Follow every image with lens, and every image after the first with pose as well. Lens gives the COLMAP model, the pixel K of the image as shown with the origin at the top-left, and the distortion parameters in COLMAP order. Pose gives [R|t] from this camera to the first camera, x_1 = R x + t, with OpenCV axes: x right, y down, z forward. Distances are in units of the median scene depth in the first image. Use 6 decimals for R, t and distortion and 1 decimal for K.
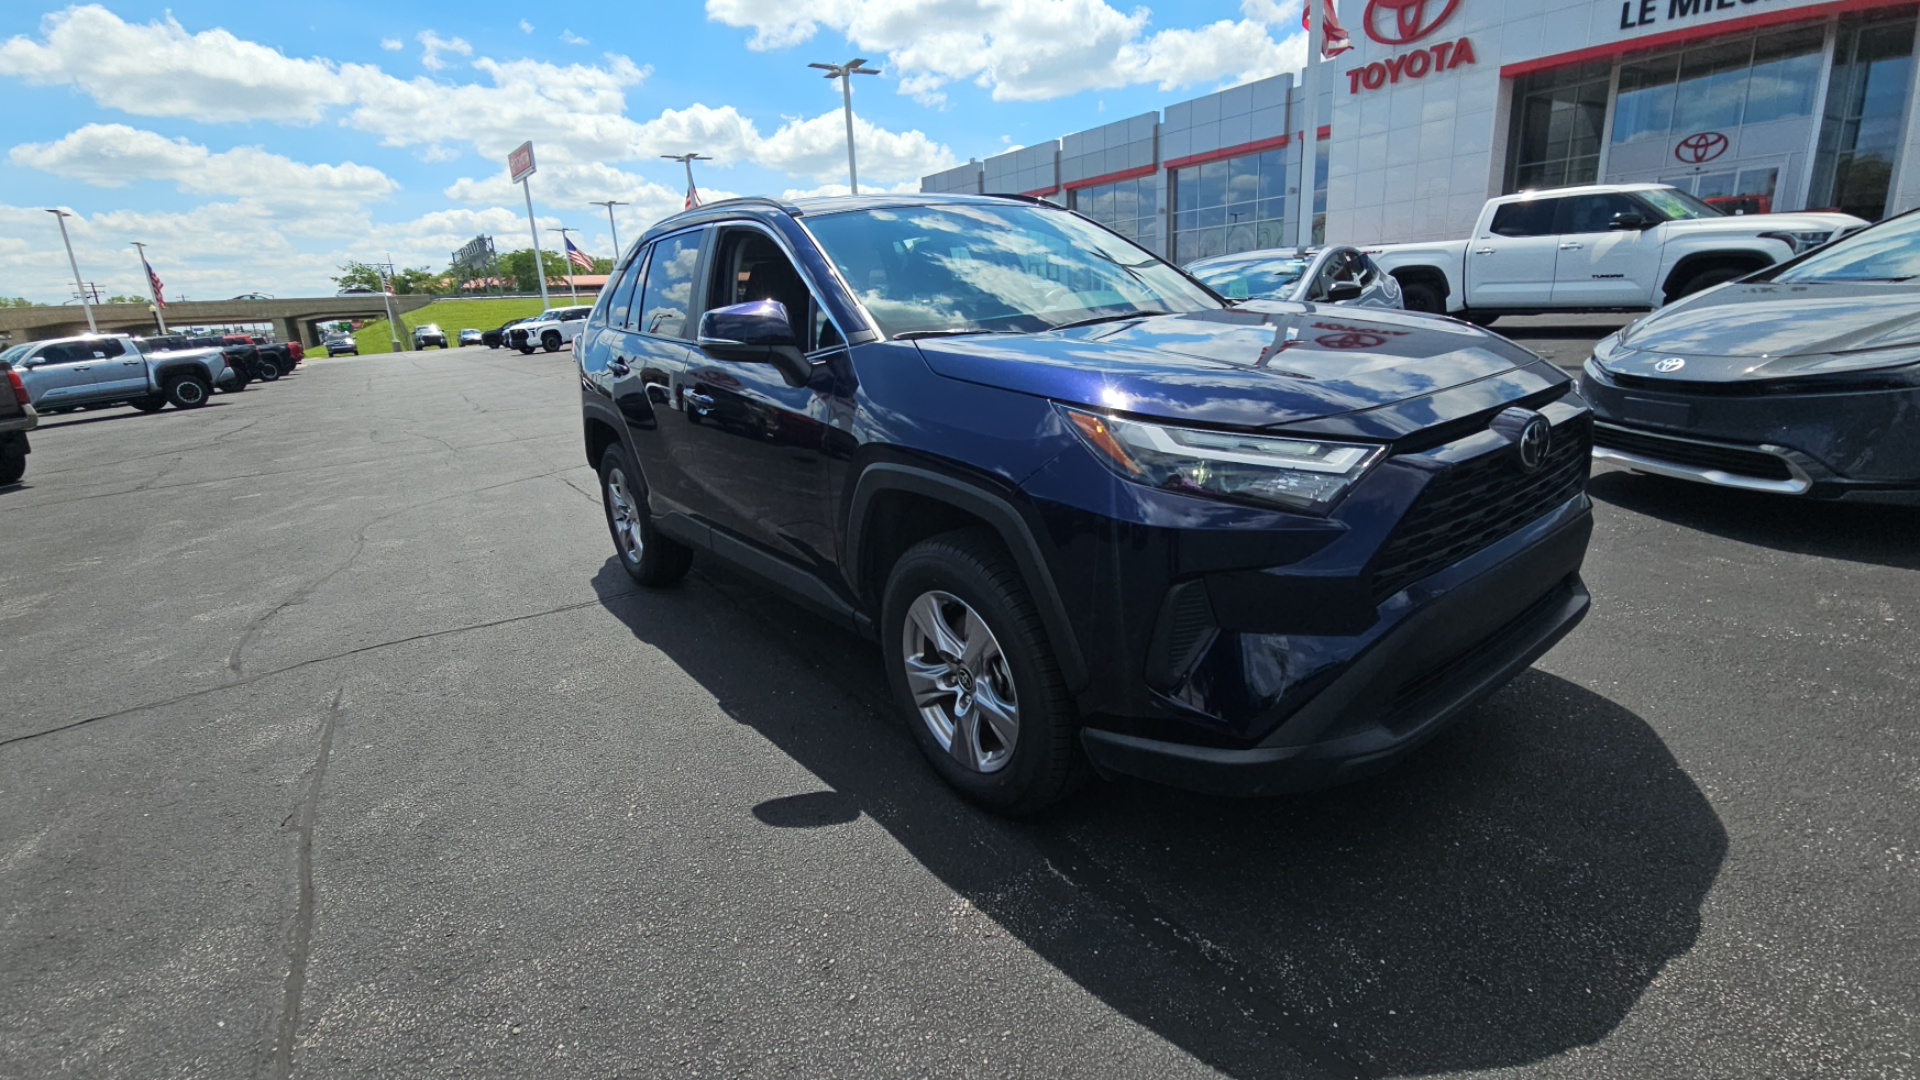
lens RADIAL K [[861.6, 0, 979.4], [0, 861.6, 541.8], [0, 0, 1]] dist [0.002269, -0.000984]
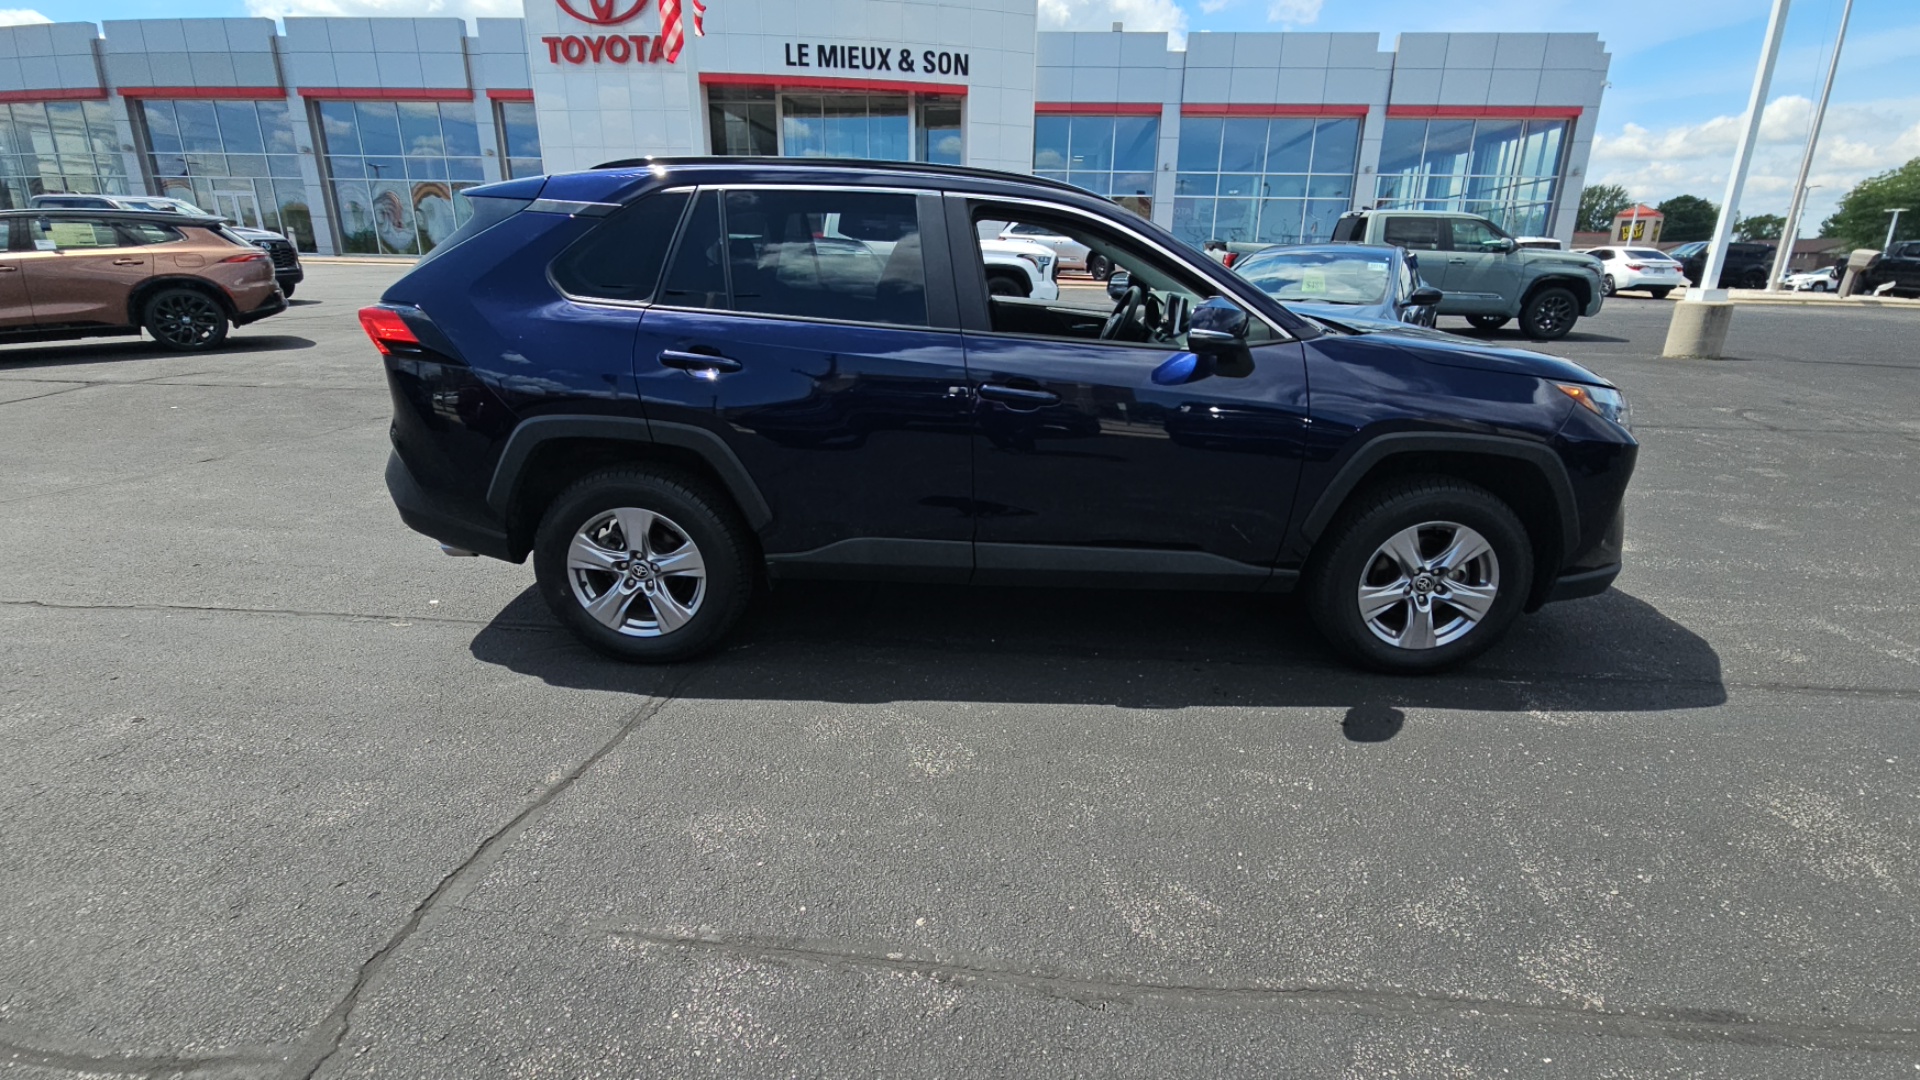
lens RADIAL K [[862.5, 0, 982.0], [0, 862.5, 540.5], [0, 0, 1]] dist [0.001198, -0.000433]
pose [[0.622172, -0.176181, 0.762799, -0.227404], [0.158749, 0.982499, 0.097443, -0.023666], [-0.766616, 0.060467, 0.639252, 0.100043]]
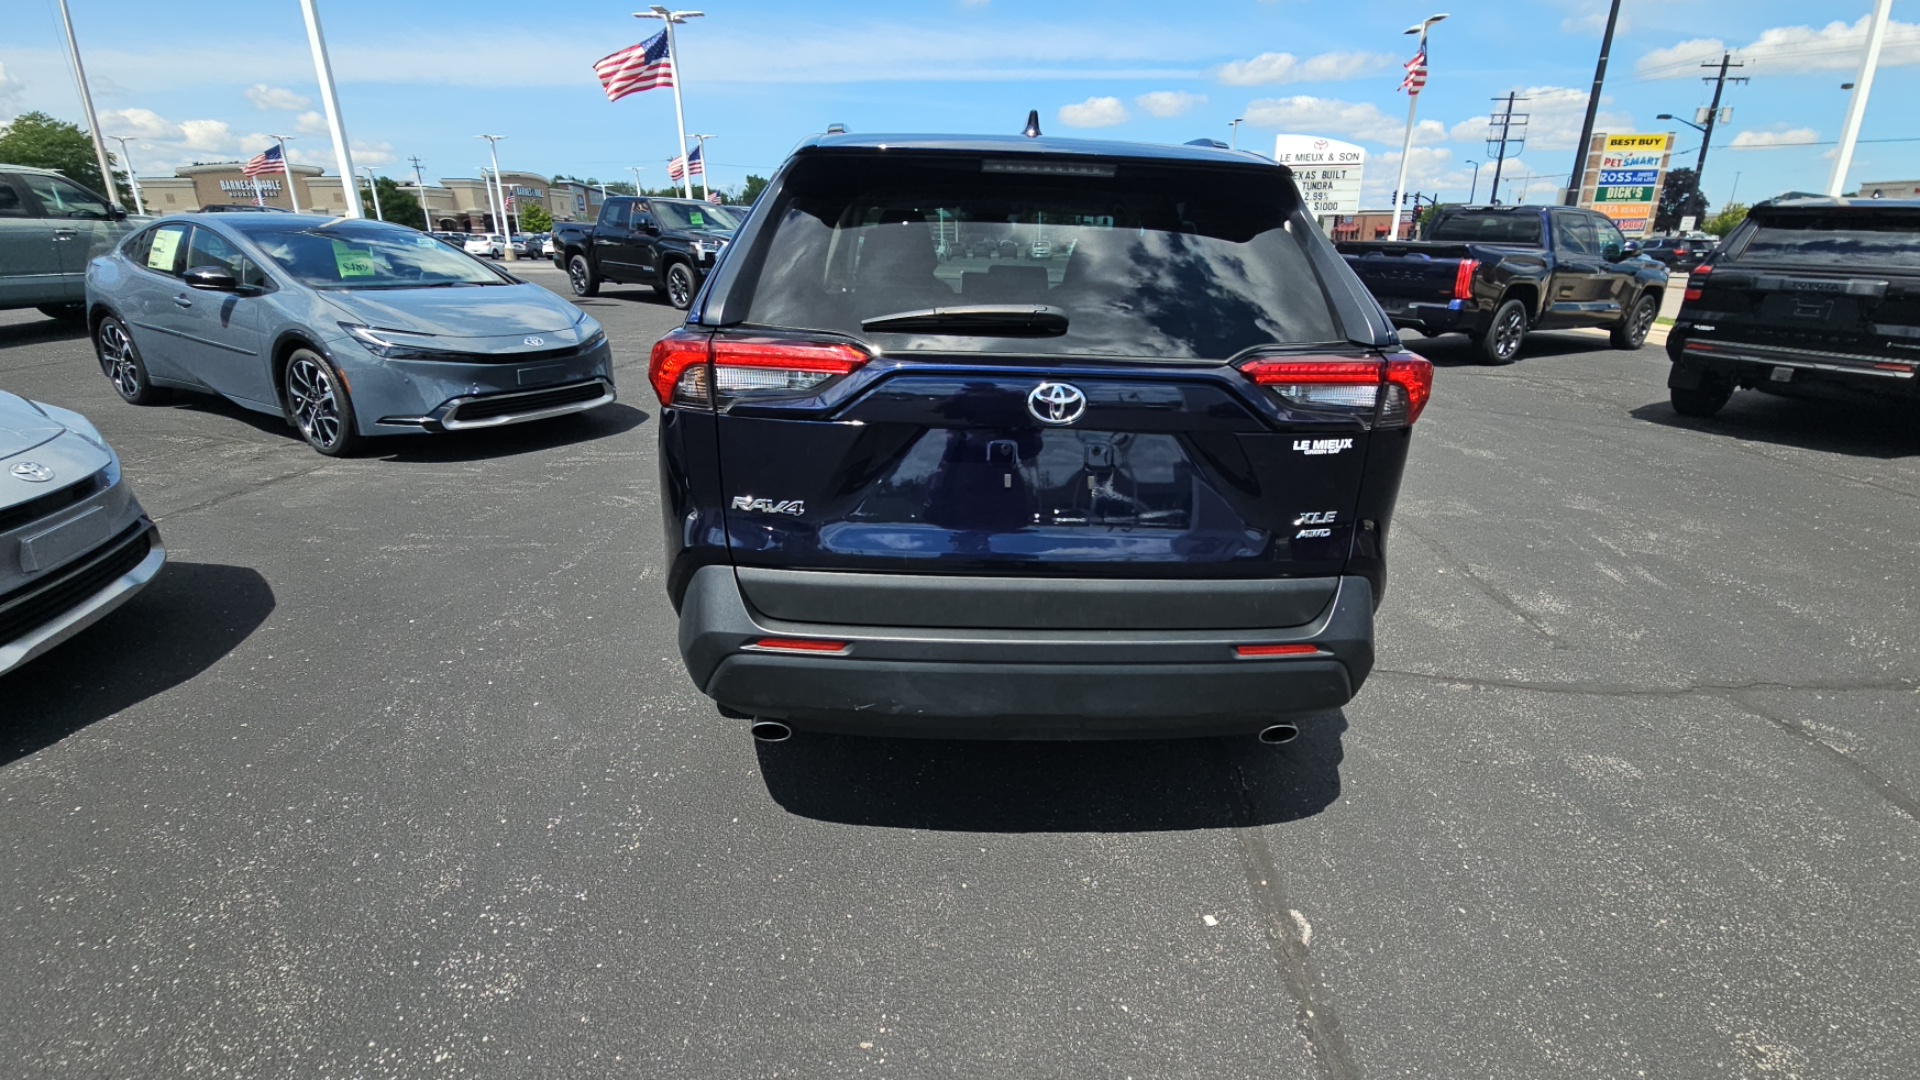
lens RADIAL K [[853.6, 0, 975.6], [0, 853.6, 545.0], [0, 0, 1]] dist [-0.002055, -0.000758]
pose [[-0.803472, -0.146506, 0.577035, -0.177655], [0.205040, 0.841852, 0.499244, -0.129762], [-0.558920, 0.519444, -0.646364, 0.457628]]
